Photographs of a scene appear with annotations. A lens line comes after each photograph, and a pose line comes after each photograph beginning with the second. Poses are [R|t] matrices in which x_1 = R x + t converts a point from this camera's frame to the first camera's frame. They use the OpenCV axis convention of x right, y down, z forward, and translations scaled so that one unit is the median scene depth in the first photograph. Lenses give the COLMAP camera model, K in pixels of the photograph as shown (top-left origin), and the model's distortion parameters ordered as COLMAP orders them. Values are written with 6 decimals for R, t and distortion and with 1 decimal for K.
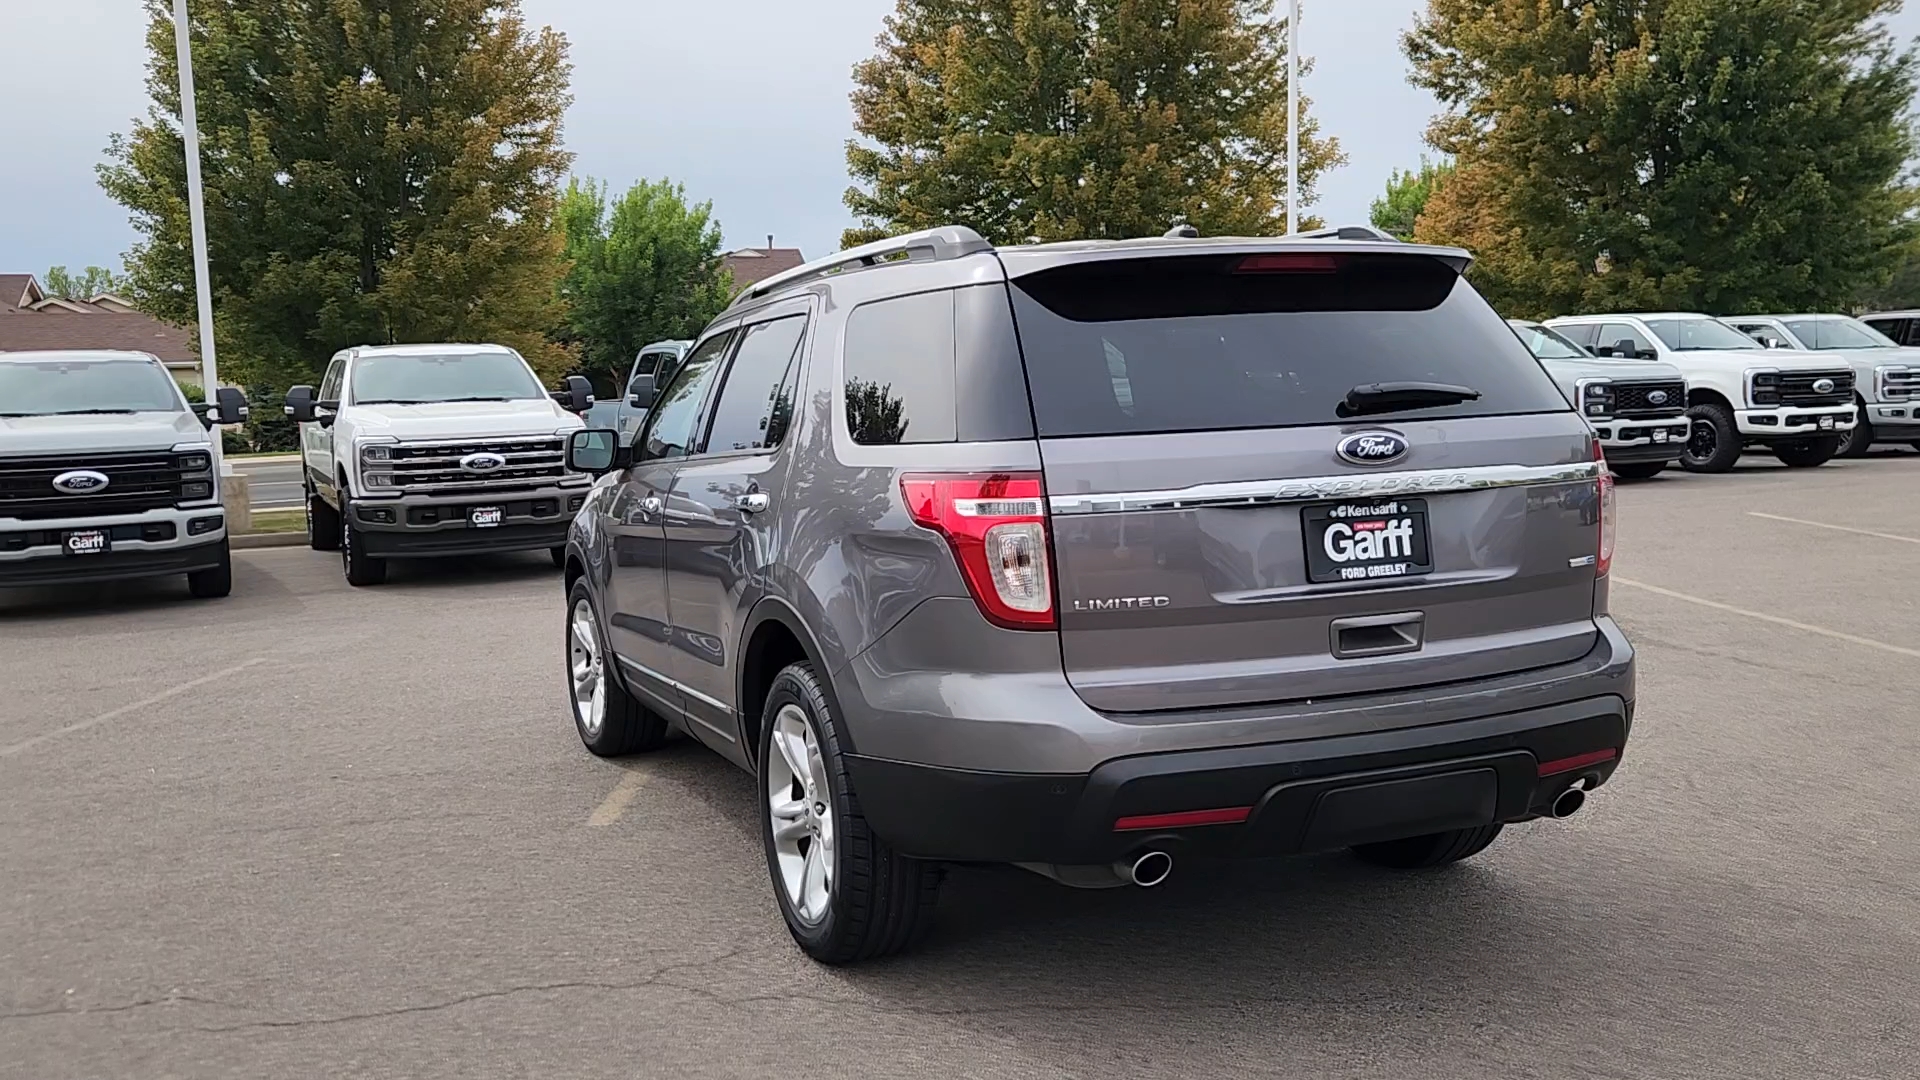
lens RADIAL K [[1711.8, 0, 948.2], [0, 1711.8, 539.9], [0, 0, 1]] dist [0.035101, -0.023760]
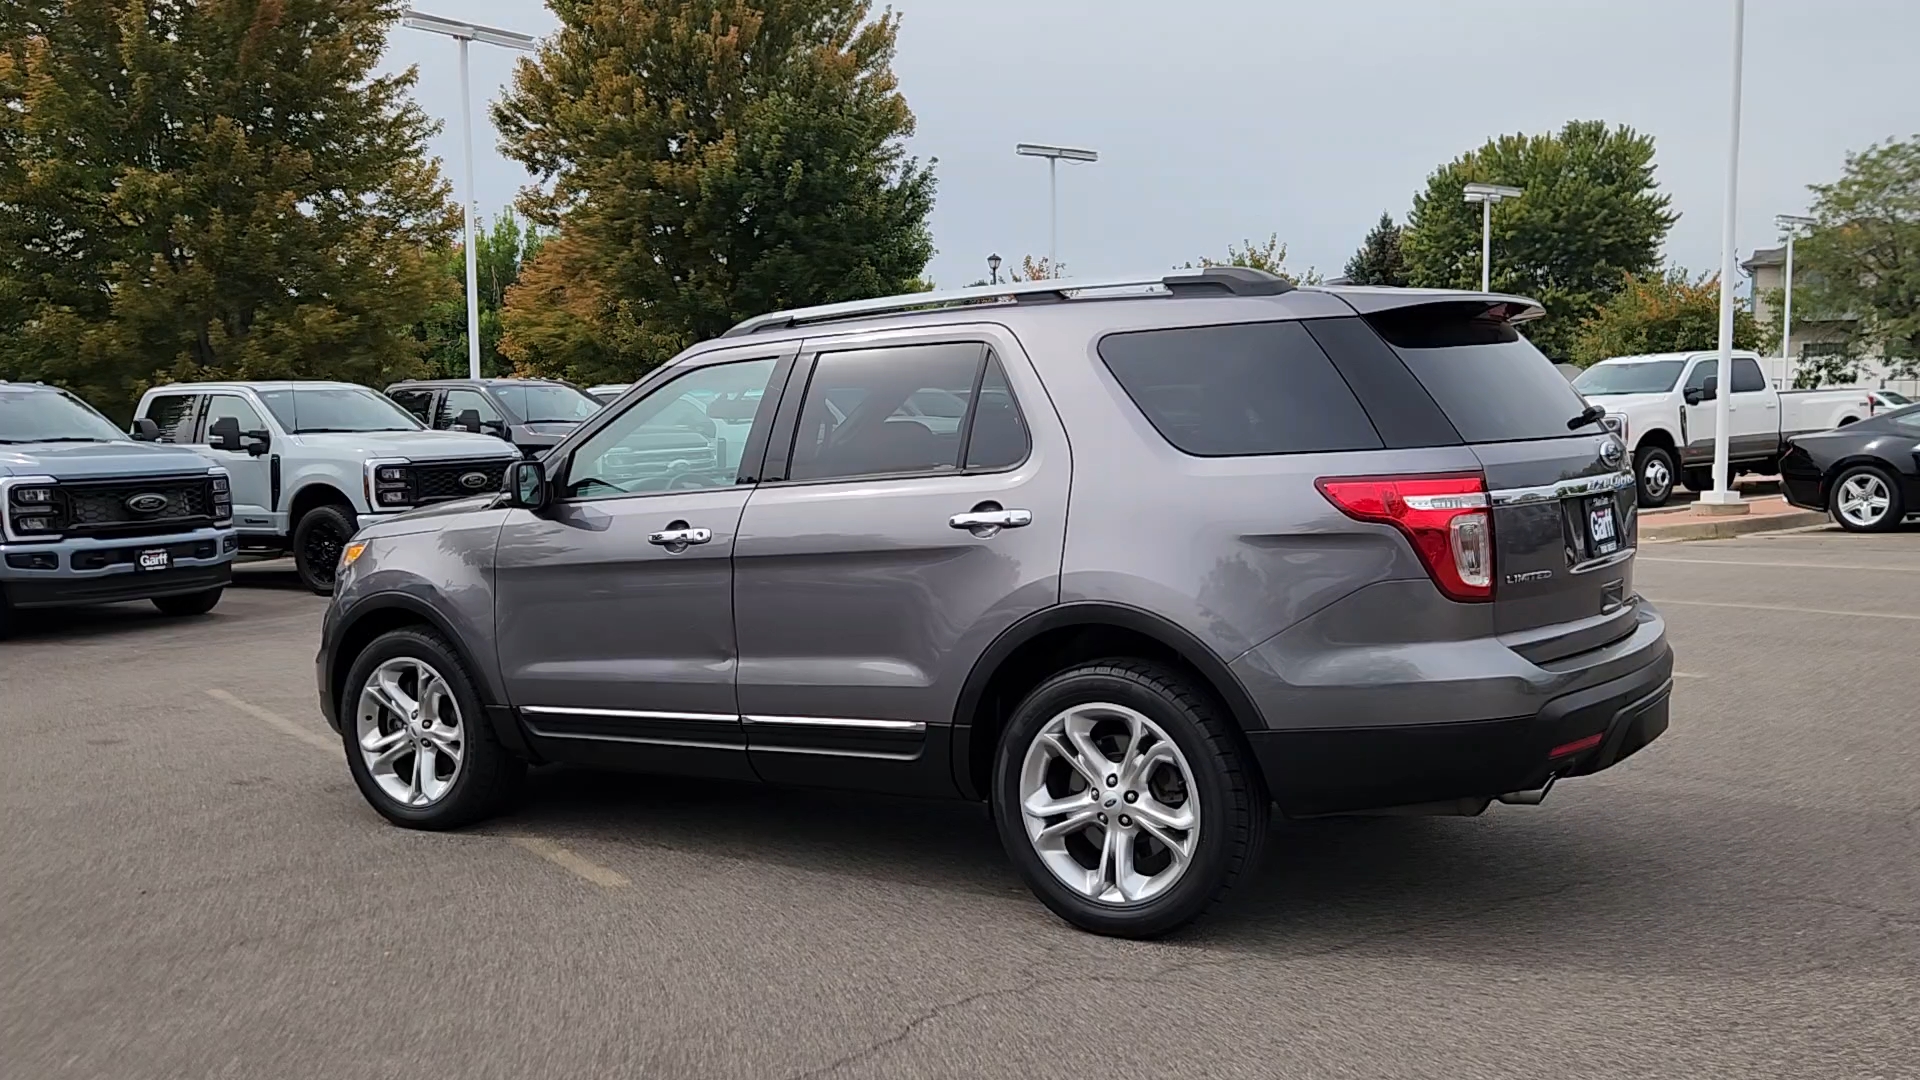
lens RADIAL K [[1711.8, 0, 947.0], [0, 1711.8, 535.5], [0, 0, 1]] dist [0.035101, -0.023760]
pose [[0.833166, -0.027393, 0.552344, -0.235246], [0.050672, 0.998352, -0.026923, 0.004849], [-0.550697, 0.050419, 0.833181, 0.048646]]
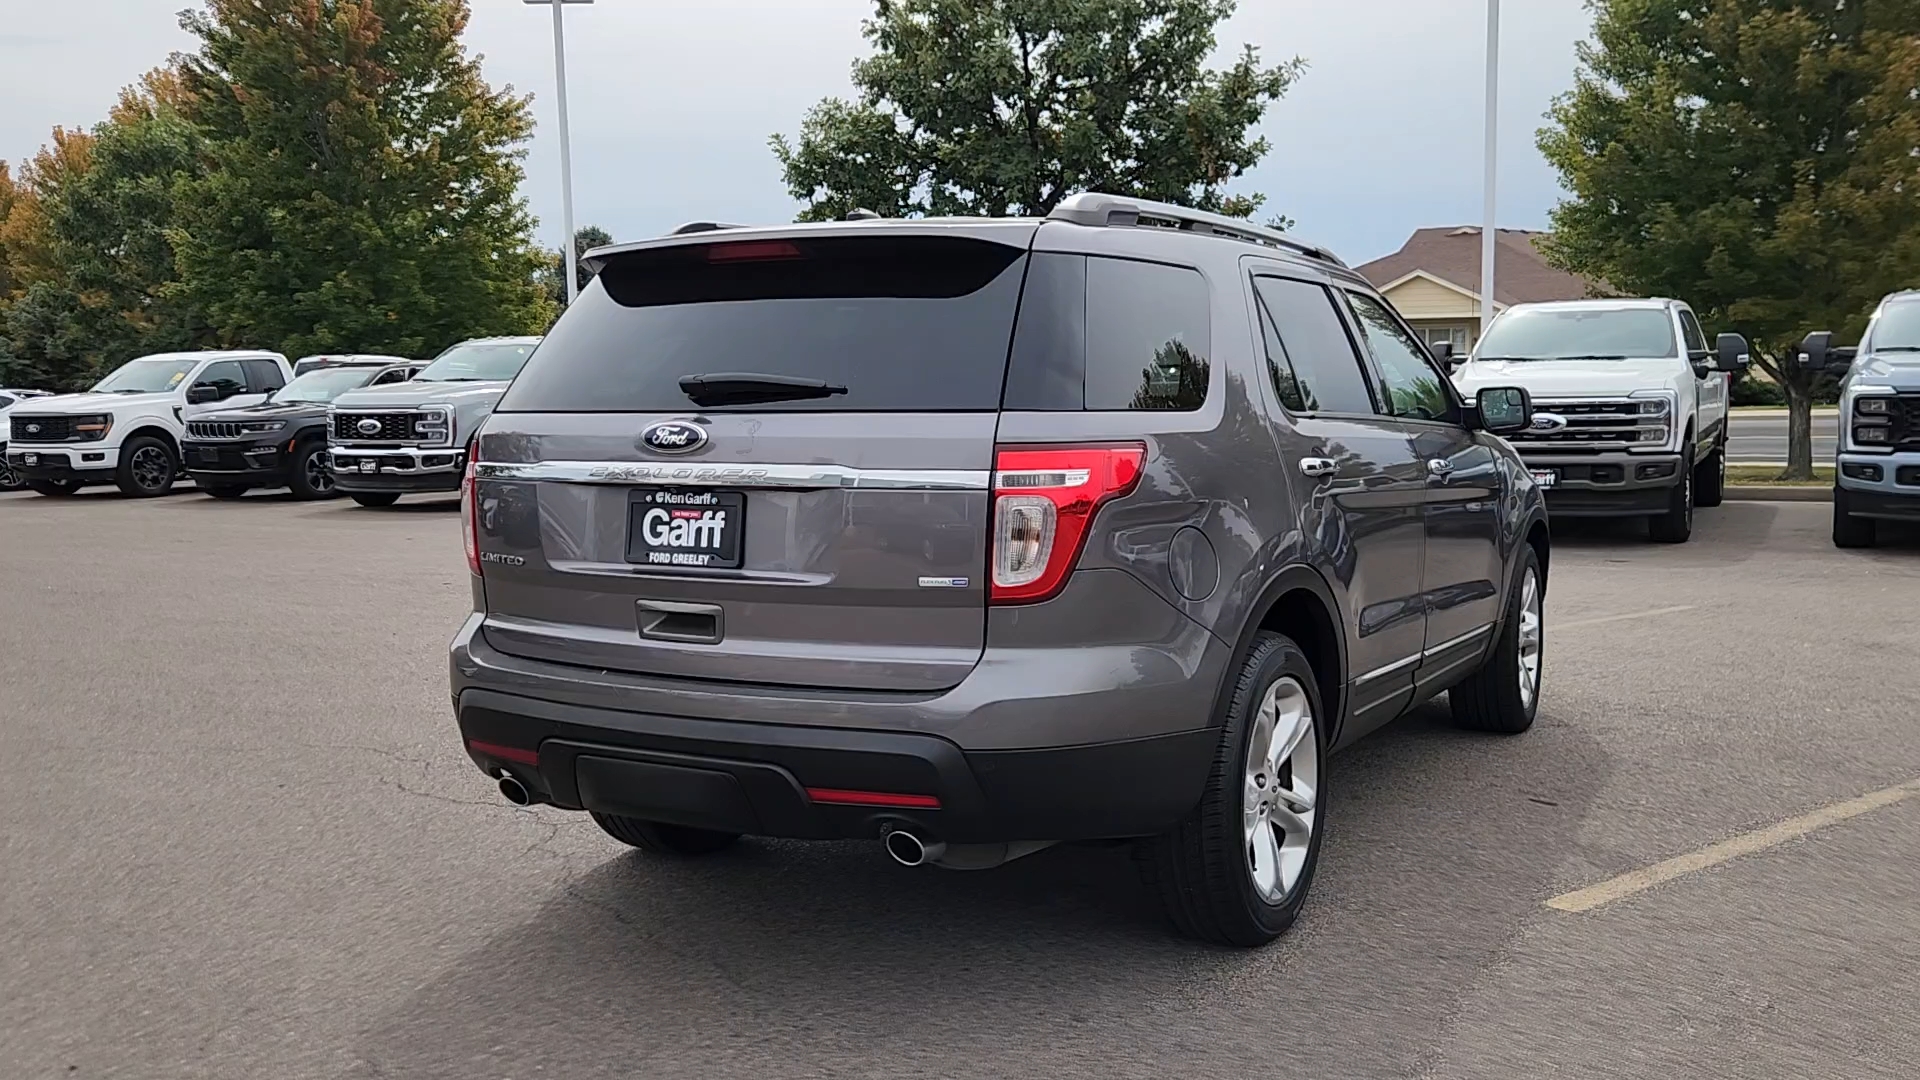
lens RADIAL K [[1711.8, 0, 943.5], [0, 1711.8, 546.4], [0, 0, 1]] dist [0.035101, -0.023760]
pose [[0.611162, 0.105295, -0.784471, 0.298489], [-0.078429, 0.994290, 0.072356, -0.019583], [0.787611, 0.017304, 0.615930, 0.131173]]
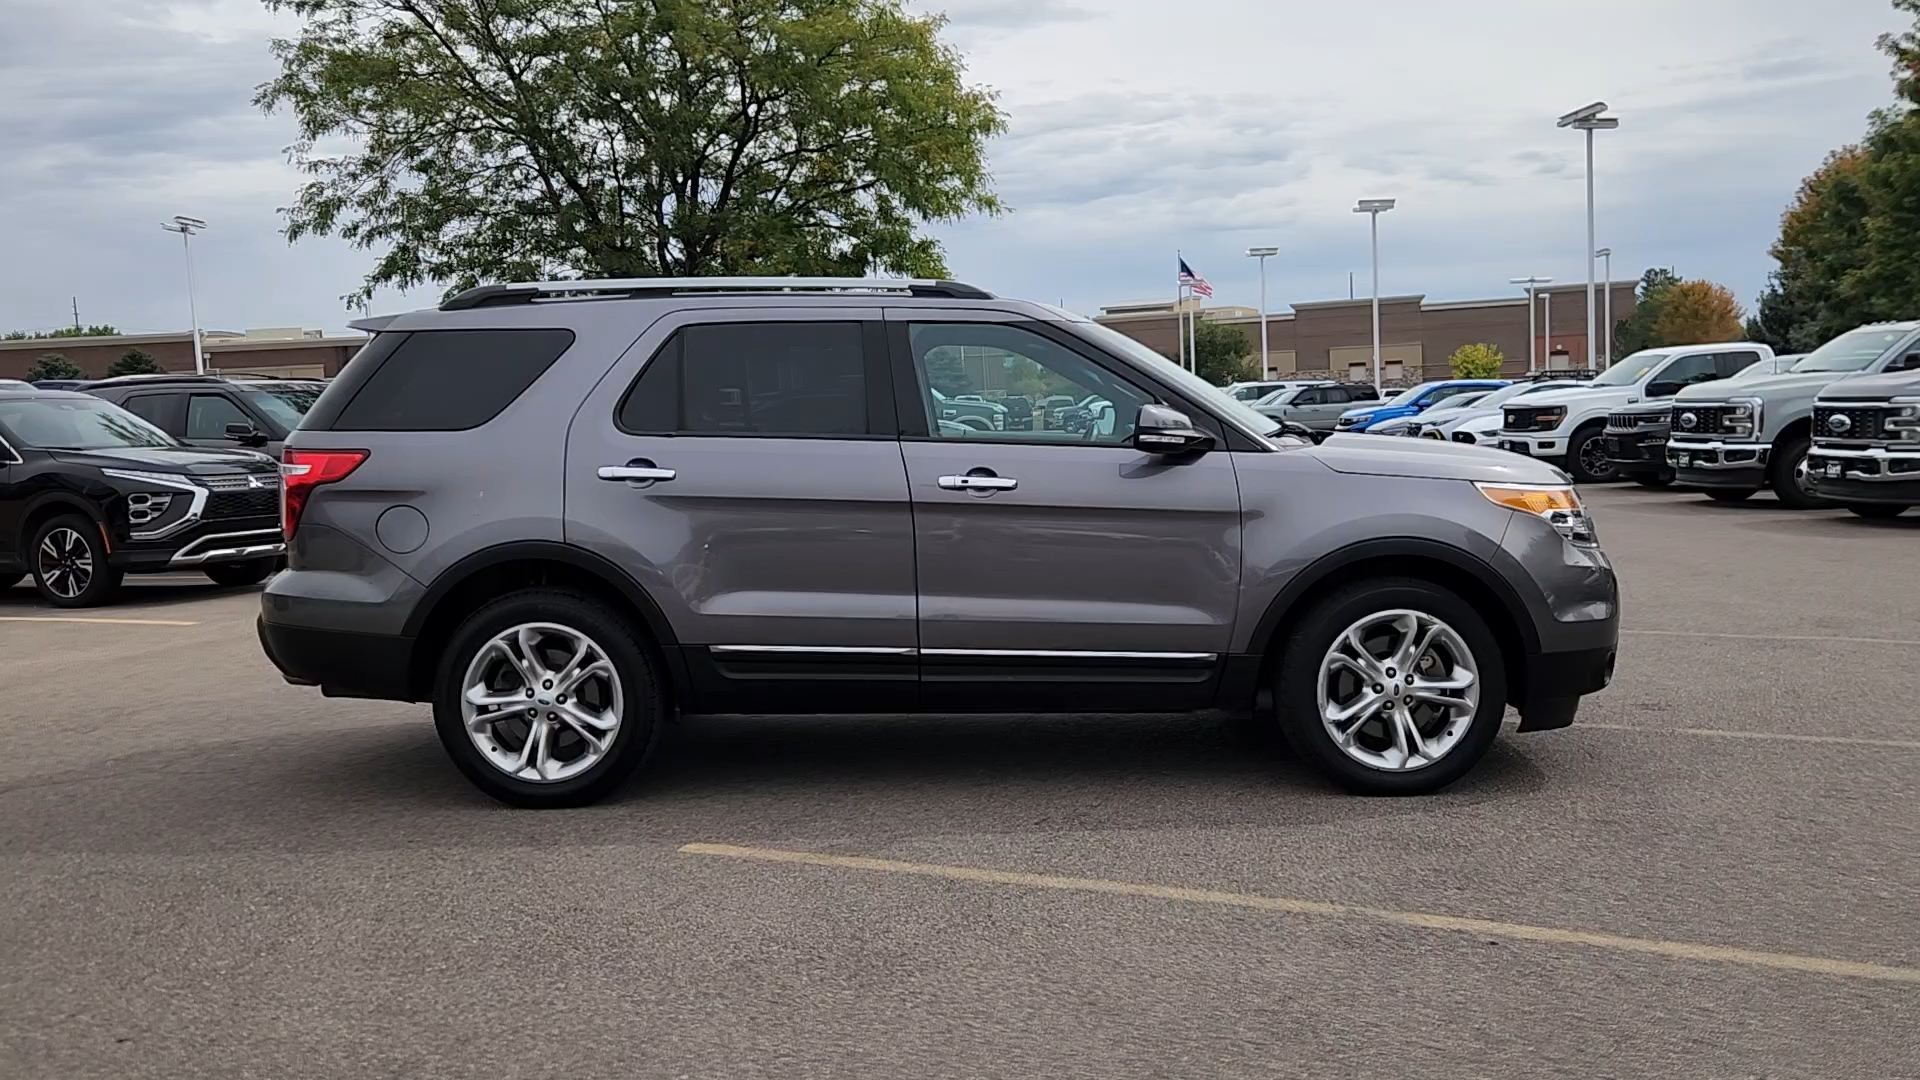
lens RADIAL K [[1711.8, 0, 943.2], [0, 1711.8, 538.8], [0, 0, 1]] dist [0.035101, -0.023760]
pose [[-0.392235, 0.119582, -0.912059, 0.442638], [-0.040728, 0.988284, 0.147091, -0.065413], [0.918963, 0.094840, -0.382769, 0.611040]]
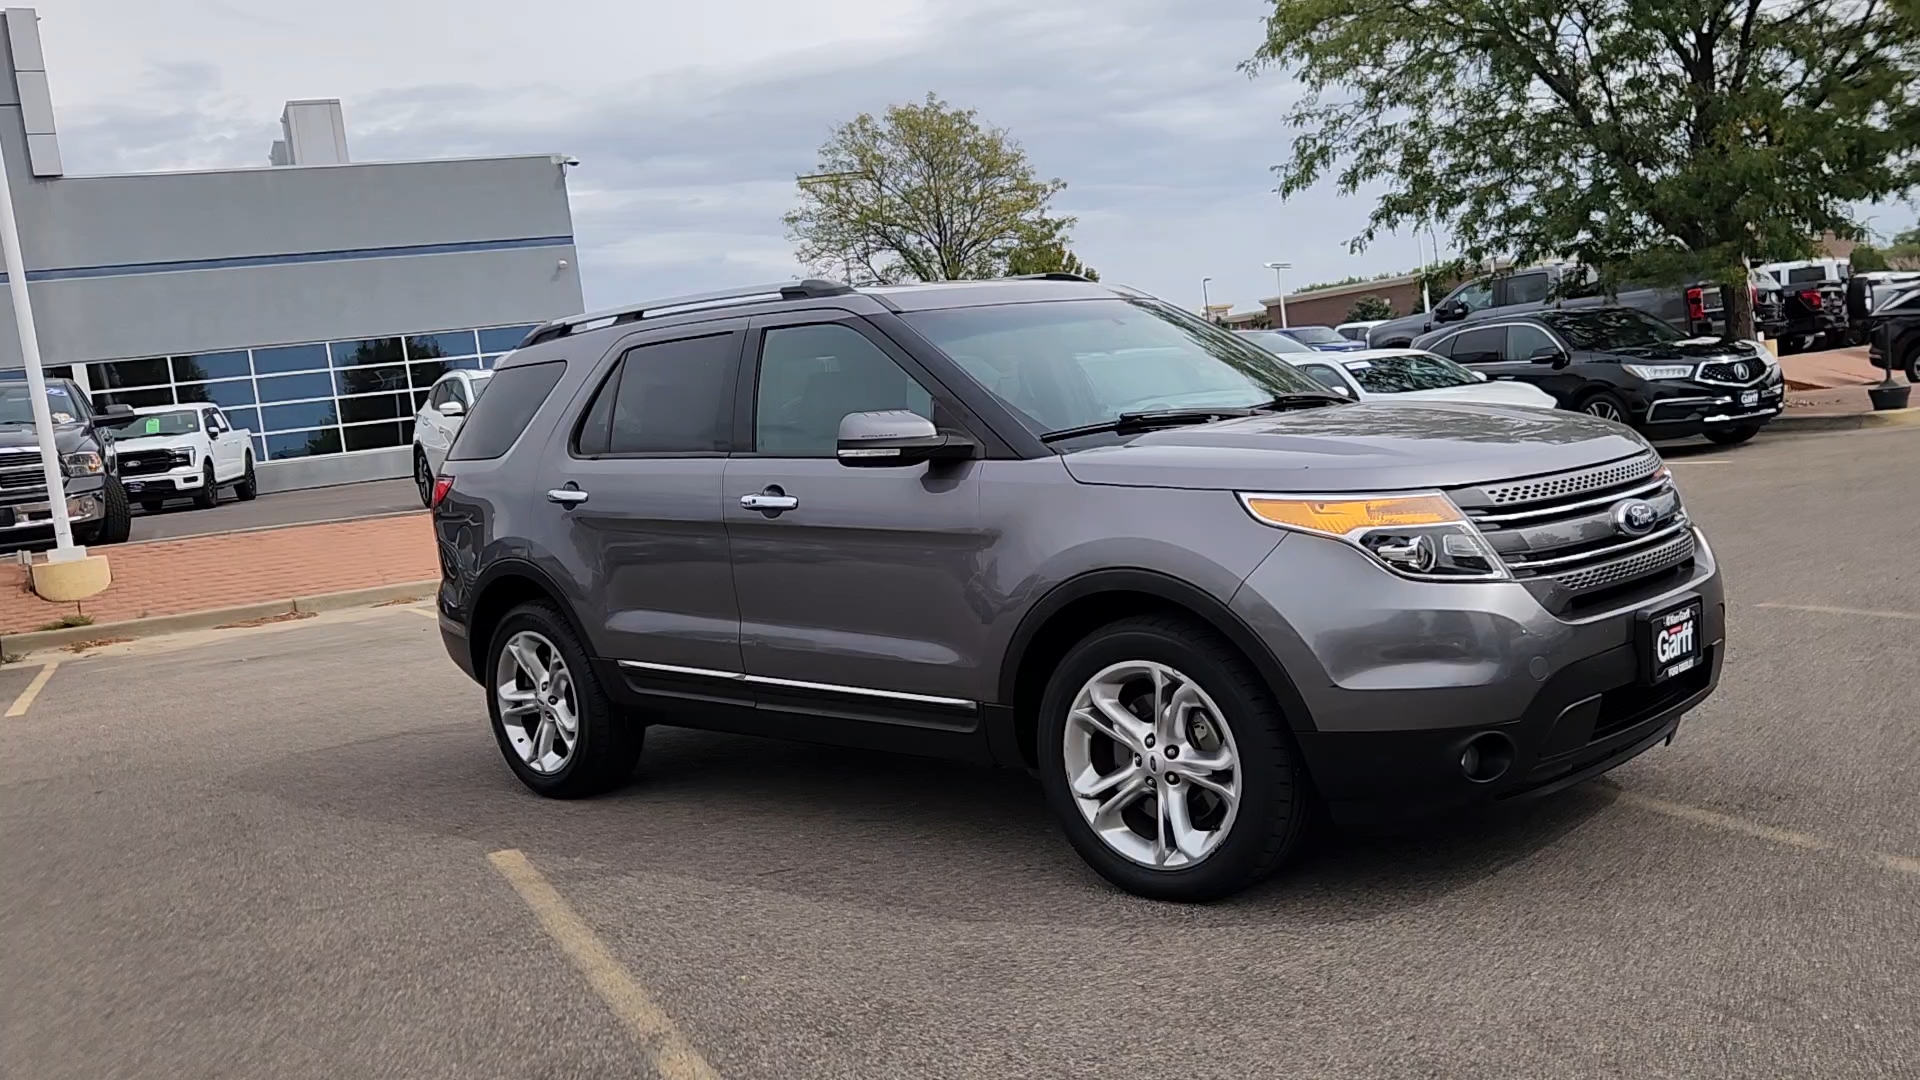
lens RADIAL K [[1711.8, 0, 946.9], [0, 1711.8, 541.0], [0, 0, 1]] dist [0.035101, -0.023760]
pose [[-0.906805, 0.161803, -0.389261, 0.176110], [0.100324, 0.979707, 0.173522, -0.072604], [0.409438, 0.118299, -0.904636, 0.825460]]
